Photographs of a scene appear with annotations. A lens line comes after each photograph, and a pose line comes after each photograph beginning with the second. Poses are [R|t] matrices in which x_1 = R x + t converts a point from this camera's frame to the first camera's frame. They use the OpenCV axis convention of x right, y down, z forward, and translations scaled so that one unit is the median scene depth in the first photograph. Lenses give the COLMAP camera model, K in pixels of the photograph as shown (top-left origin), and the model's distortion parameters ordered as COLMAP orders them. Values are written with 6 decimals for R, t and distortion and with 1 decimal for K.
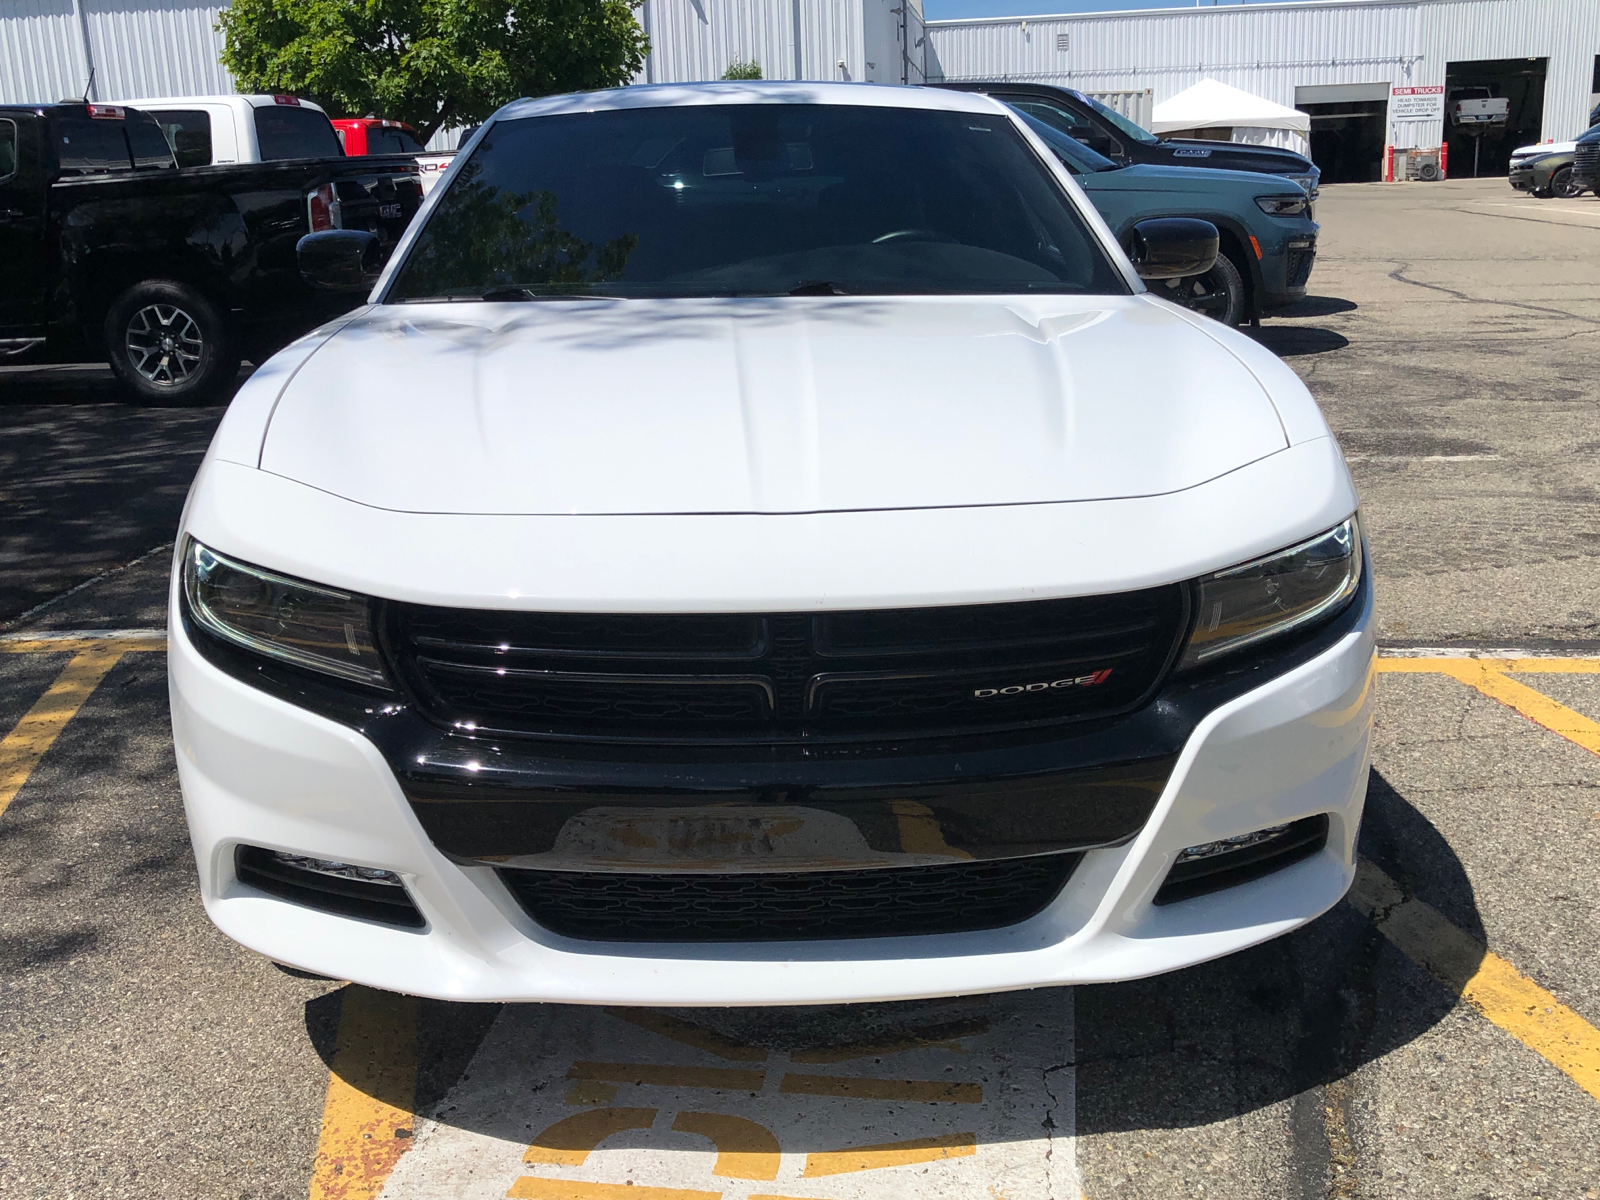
lens RADIAL K [[1622.8, 0, 800.0], [0, 1622.8, 600.0], [0, 0, 1]] dist [0.002405, 0.007460]
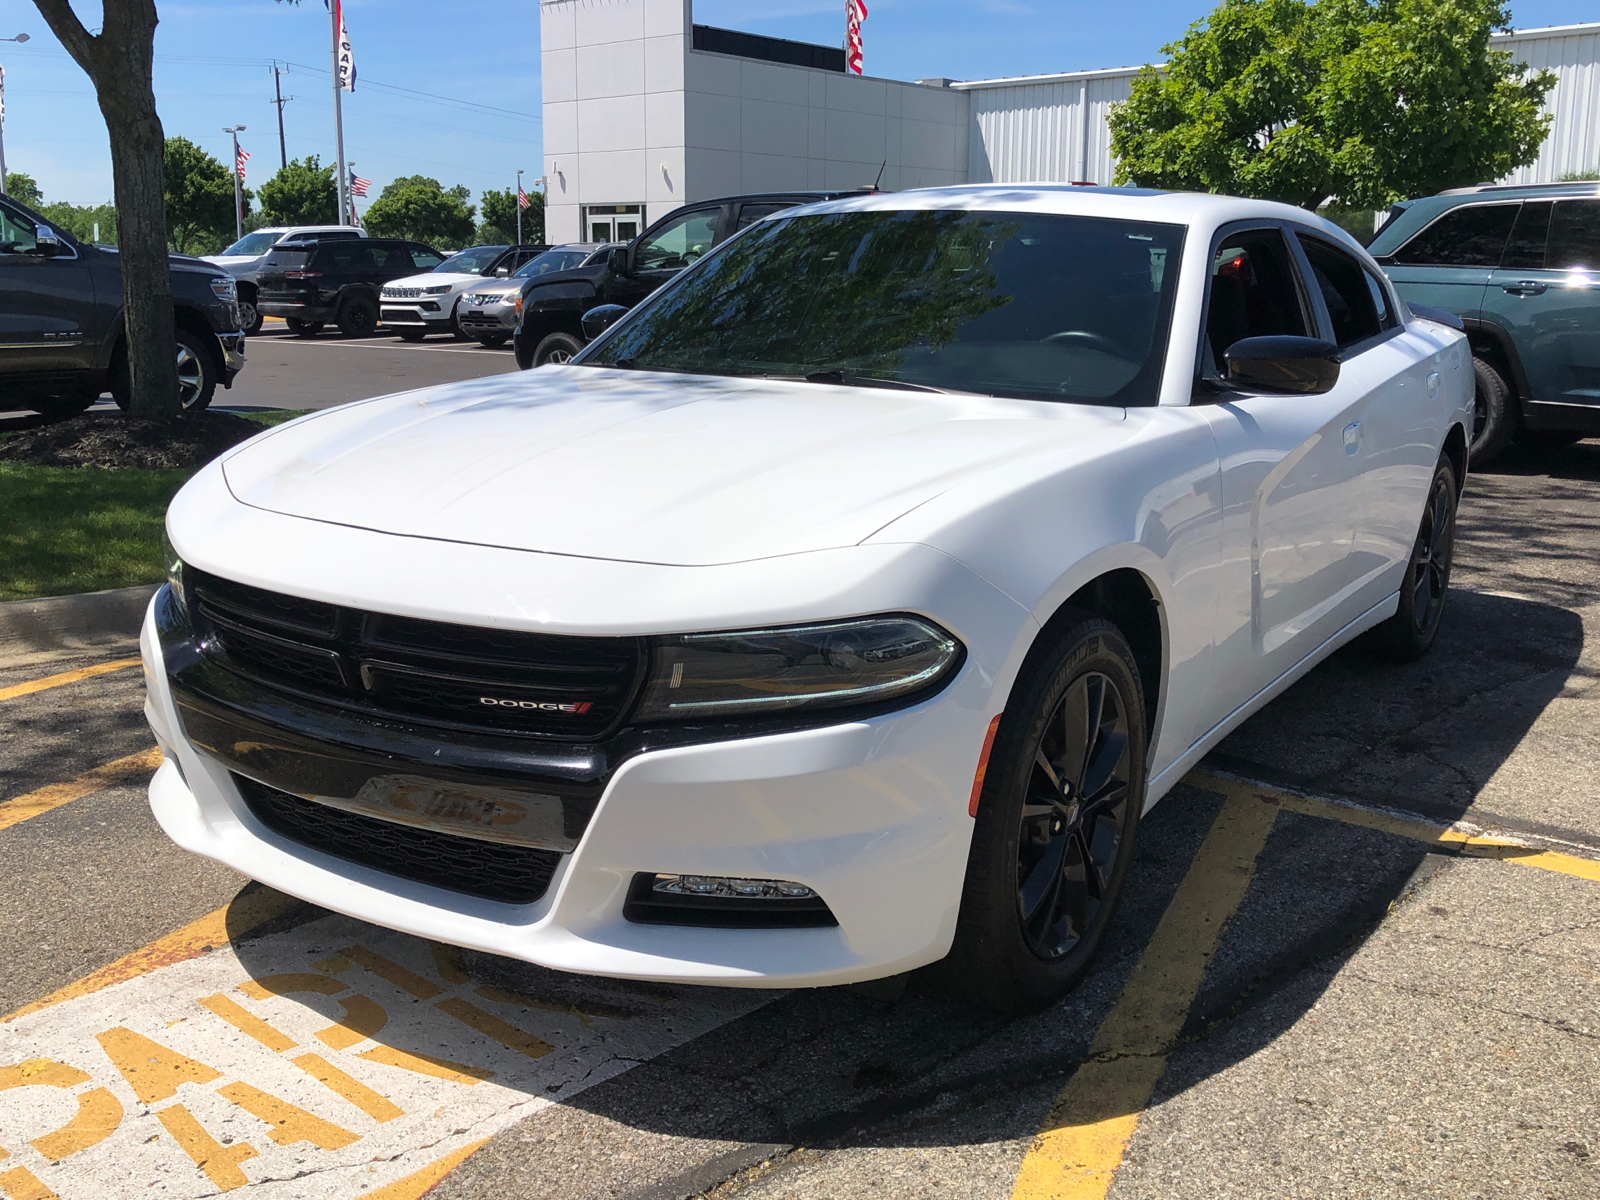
lens RADIAL K [[1633.3, 0, 790.5], [0, 1633.3, 565.8], [0, 0, 1]] dist [0.022874, -0.044597]
pose [[0.816433, 0.135015, -0.561435, 0.898834], [-0.171392, 0.985126, -0.012333, -0.061783], [0.551419, 0.106294, 0.827429, 0.081038]]
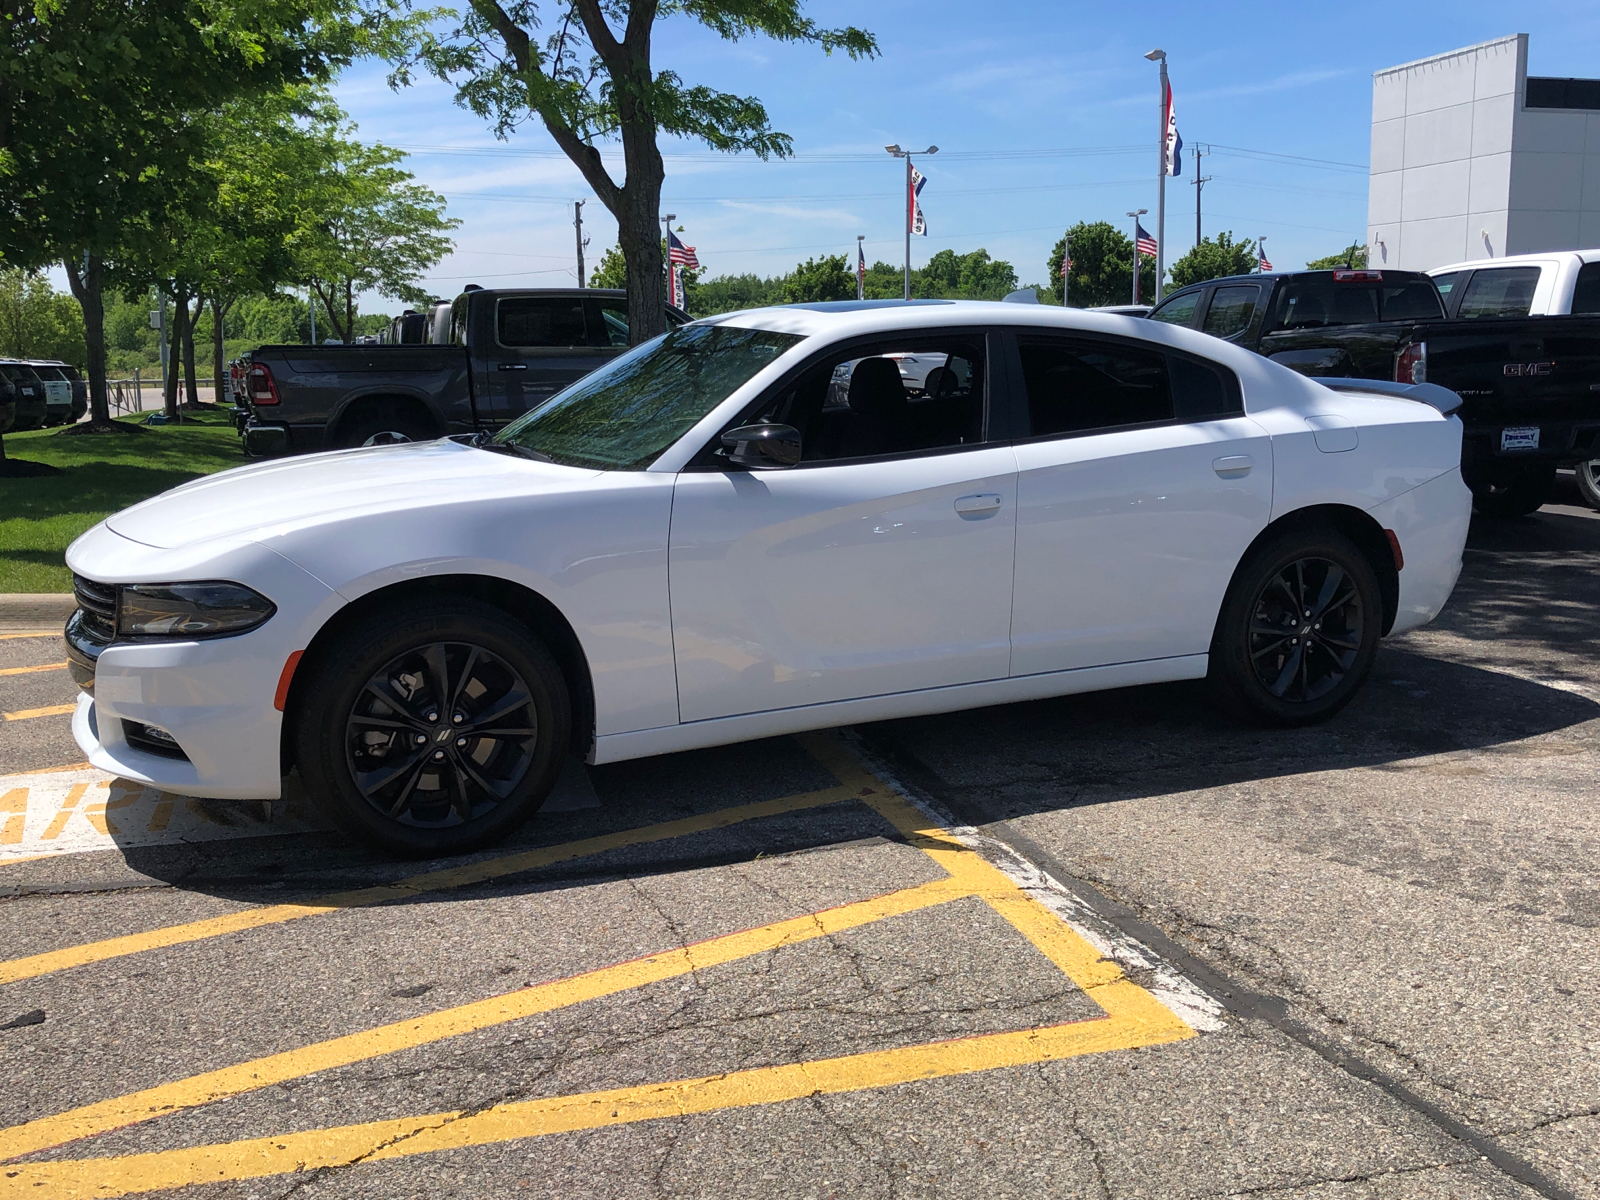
lens RADIAL K [[1607.0, 0, 789.5], [0, 1607.0, 591.2], [0, 0, 1]] dist [0.067910, -0.172210]
pose [[0.378439, 0.163126, -0.911139, 2.274307], [-0.227595, 0.970527, 0.079227, -0.338479], [0.897209, 0.177388, 0.404412, 0.857403]]
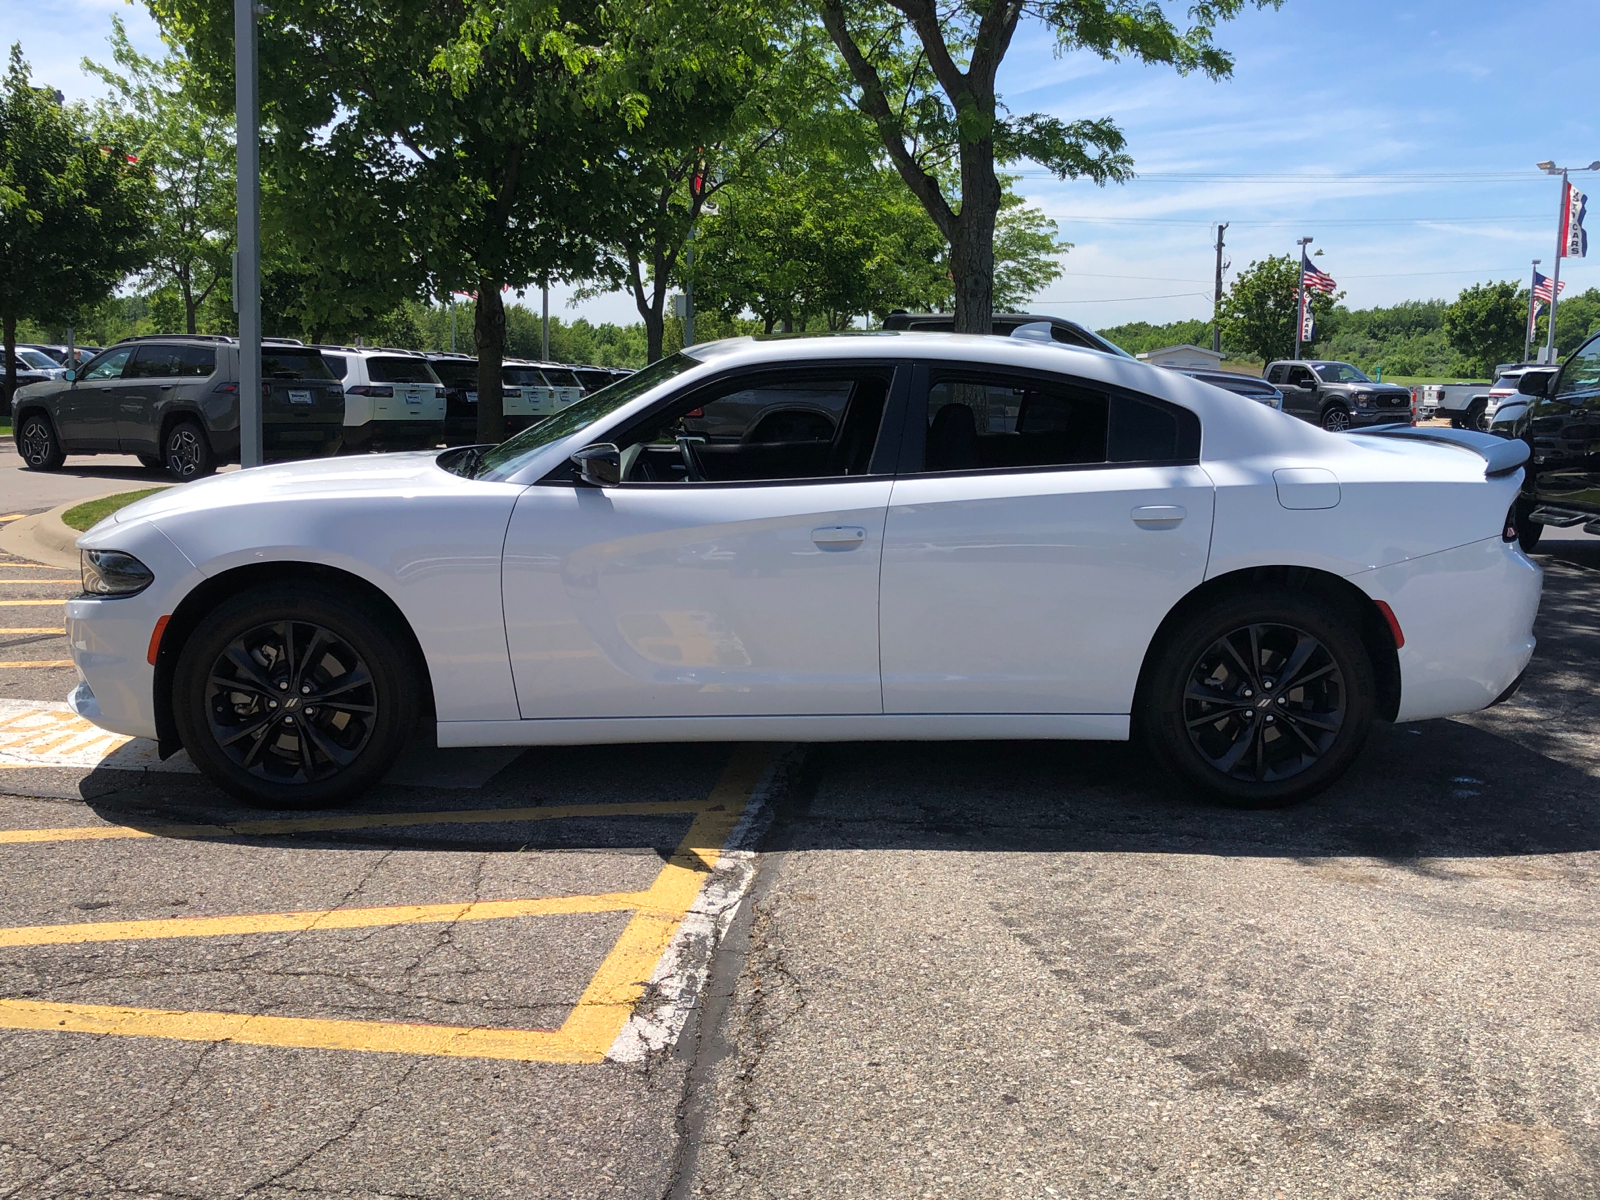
lens RADIAL K [[1607.0, 0, 789.5], [0, 1607.0, 591.2], [0, 0, 1]] dist [0.067910, -0.172210]
pose [[-0.015867, 0.165988, -0.986000, 2.522206], [-0.263417, 0.950593, 0.164266, -0.609212], [0.964551, 0.262336, 0.028641, 1.850988]]
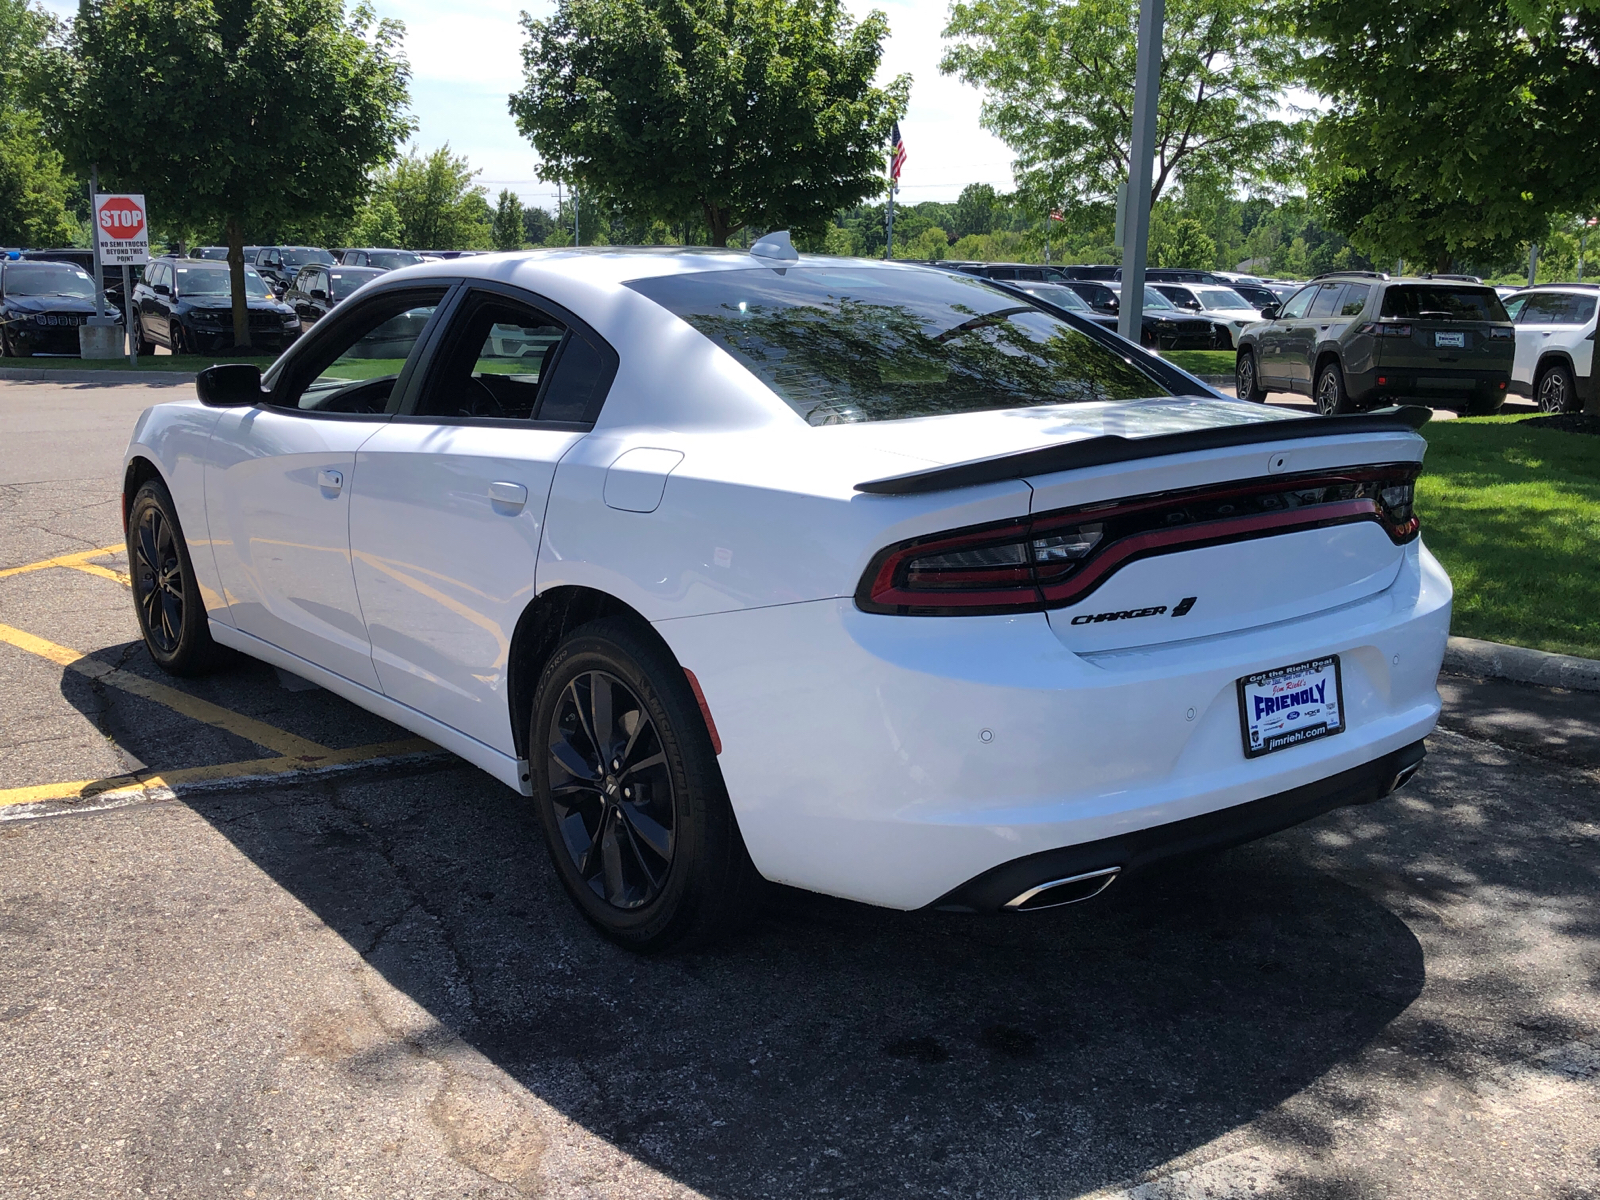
lens RADIAL K [[1607.0, 0, 789.5], [0, 1607.0, 591.2], [0, 0, 1]] dist [0.067910, -0.172210]
pose [[-0.824514, 0.121823, -0.552571, 0.984362], [-0.132076, 0.908139, 0.397289, -1.060552], [0.550211, 0.400552, -0.732684, 3.730812]]
